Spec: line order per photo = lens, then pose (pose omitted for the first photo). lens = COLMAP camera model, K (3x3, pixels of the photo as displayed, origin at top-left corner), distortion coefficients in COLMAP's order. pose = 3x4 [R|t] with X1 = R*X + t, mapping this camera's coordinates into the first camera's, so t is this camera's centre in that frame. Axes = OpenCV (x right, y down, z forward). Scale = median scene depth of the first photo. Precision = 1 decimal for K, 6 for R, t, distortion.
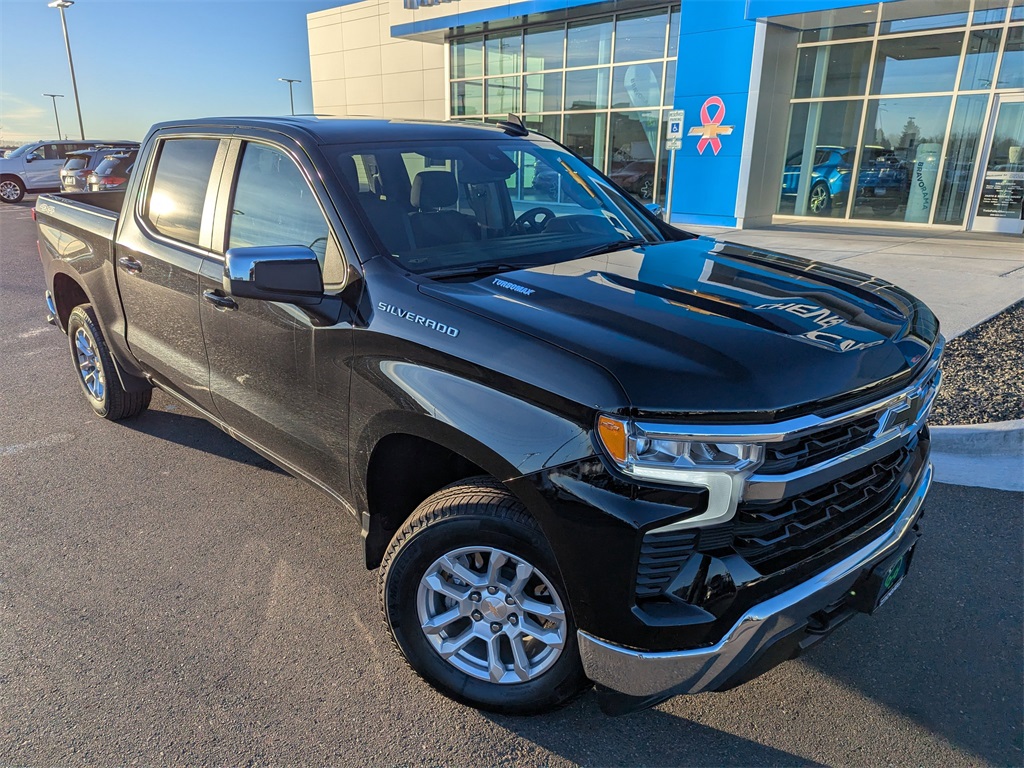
lens RADIAL K [[727.9, 0, 518.8], [0, 727.9, 385.9], [0, 0, 1]] dist [0.044720, -0.038095]
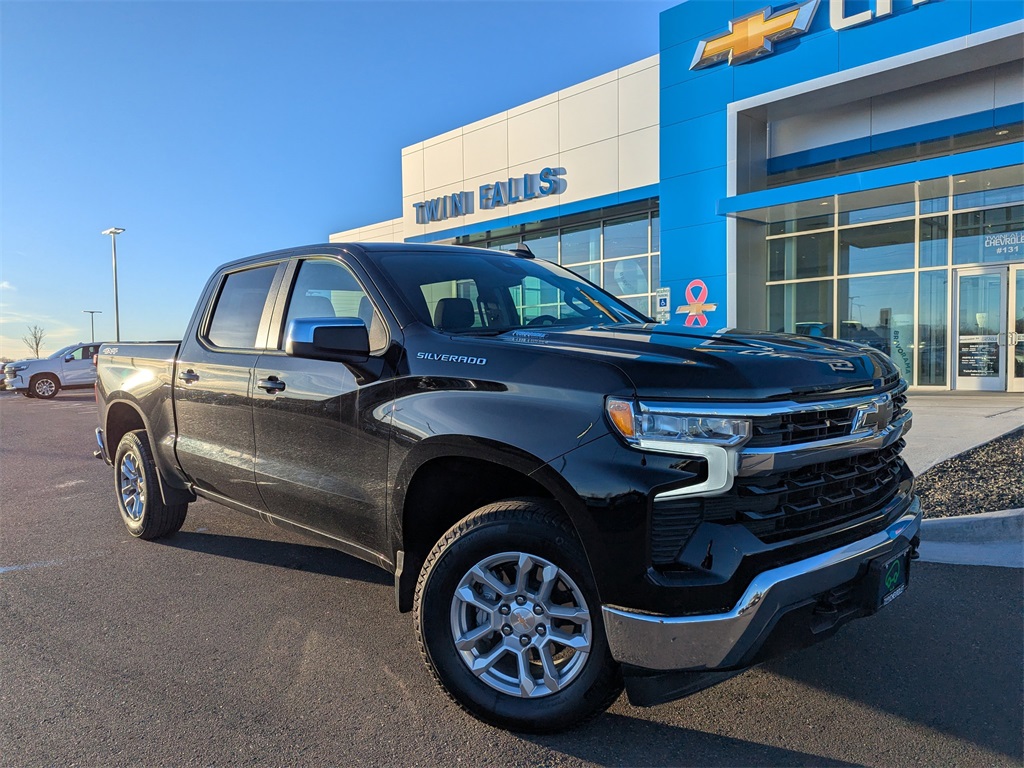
lens RADIAL K [[736.0, 0, 512.0], [0, 736.0, 384.0], [0, 0, 1]] dist [0.050966, -0.045206]
pose [[0.999453, -0.031784, -0.009084, -0.021639], [0.027955, 0.959333, -0.280888, 0.208189], [0.017643, 0.280480, 0.959698, -0.102049]]
